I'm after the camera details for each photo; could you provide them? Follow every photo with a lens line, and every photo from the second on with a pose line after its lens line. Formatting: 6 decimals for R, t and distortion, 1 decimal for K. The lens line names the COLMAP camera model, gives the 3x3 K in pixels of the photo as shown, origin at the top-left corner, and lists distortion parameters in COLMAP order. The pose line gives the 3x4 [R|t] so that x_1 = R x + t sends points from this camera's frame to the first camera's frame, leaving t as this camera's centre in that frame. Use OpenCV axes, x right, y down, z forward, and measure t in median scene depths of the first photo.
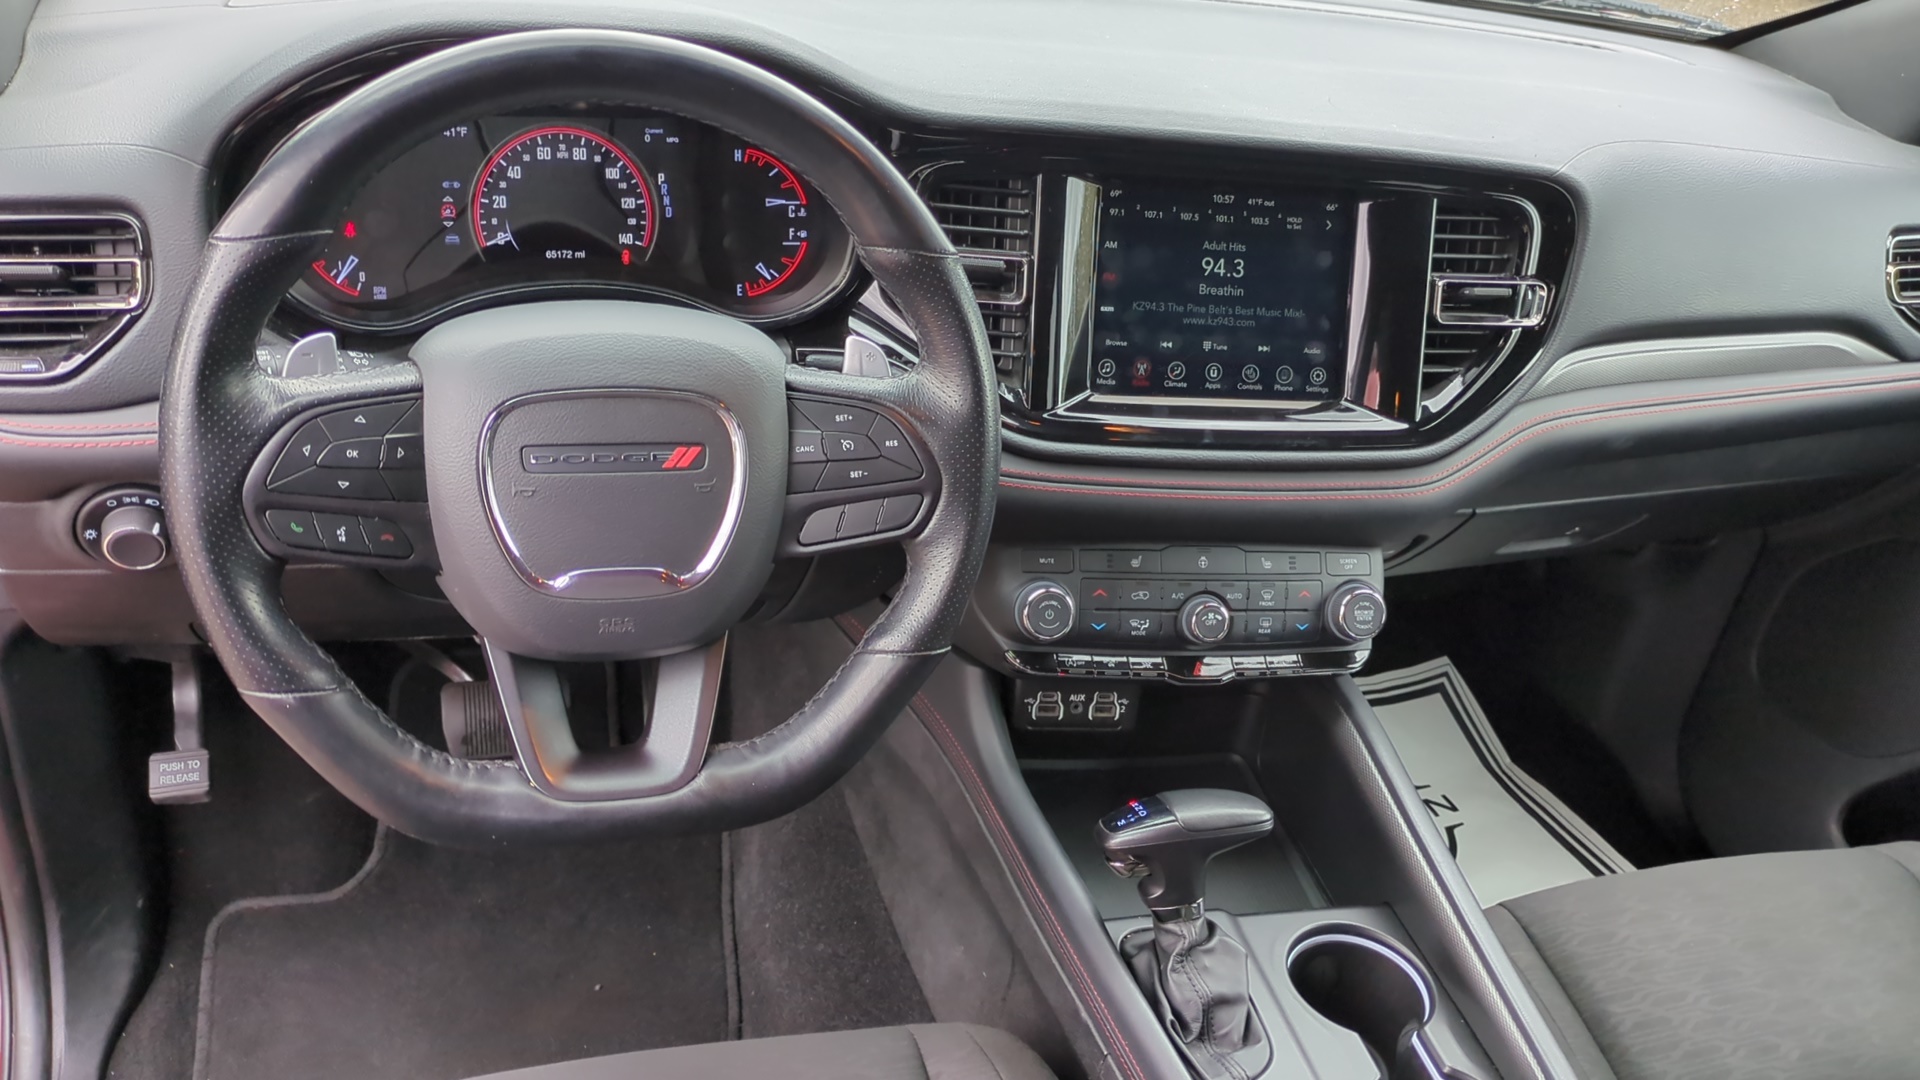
lens RADIAL K [[1597.2, 0, 960.0], [0, 1597.2, 540.0], [0, 0, 1]] dist [0.008873, 0.003864]
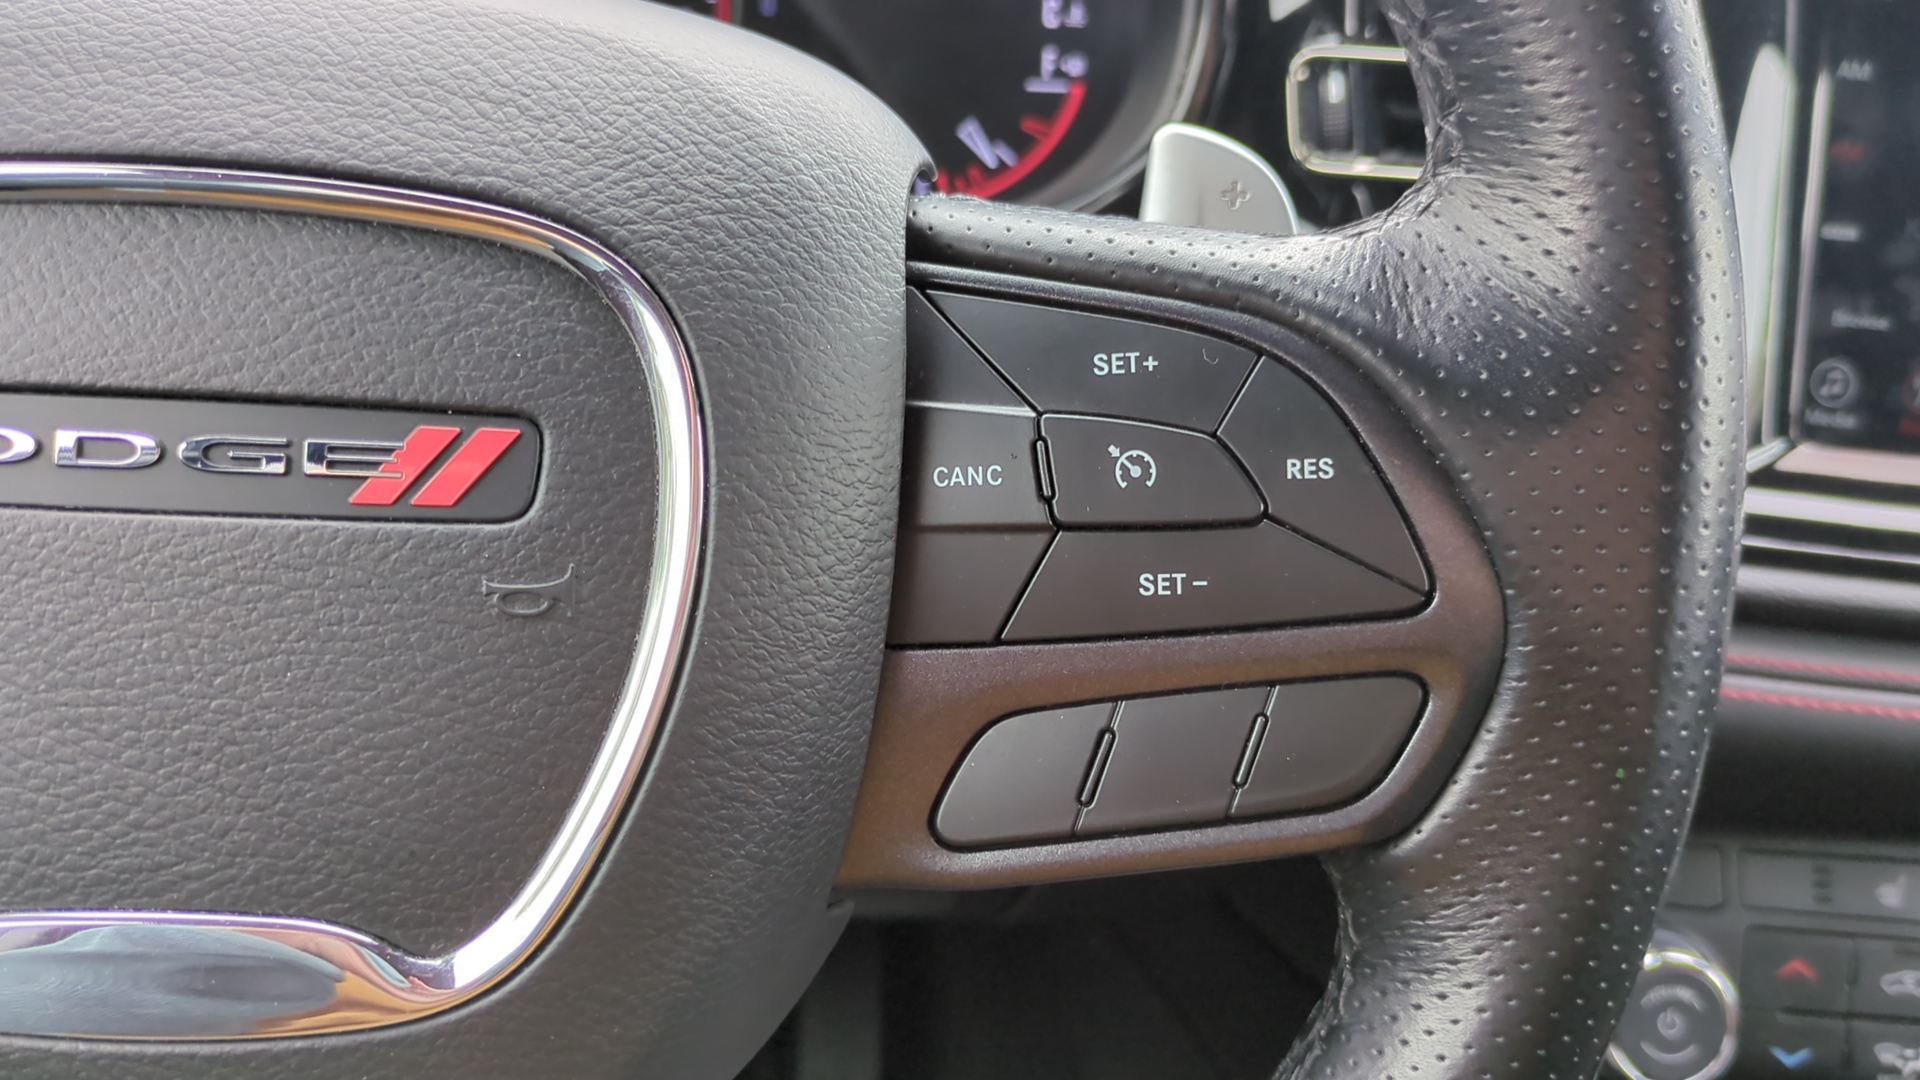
lens RADIAL K [[1597.2, 0, 960.0], [0, 1597.2, 540.0], [0, 0, 1]] dist [0.008873, 0.003864]
pose [[0.978175, 0.039252, -0.204041, -0.036976], [-0.062375, 0.992175, -0.108155, -0.015398], [0.198199, 0.118521, 0.972970, 0.615662]]
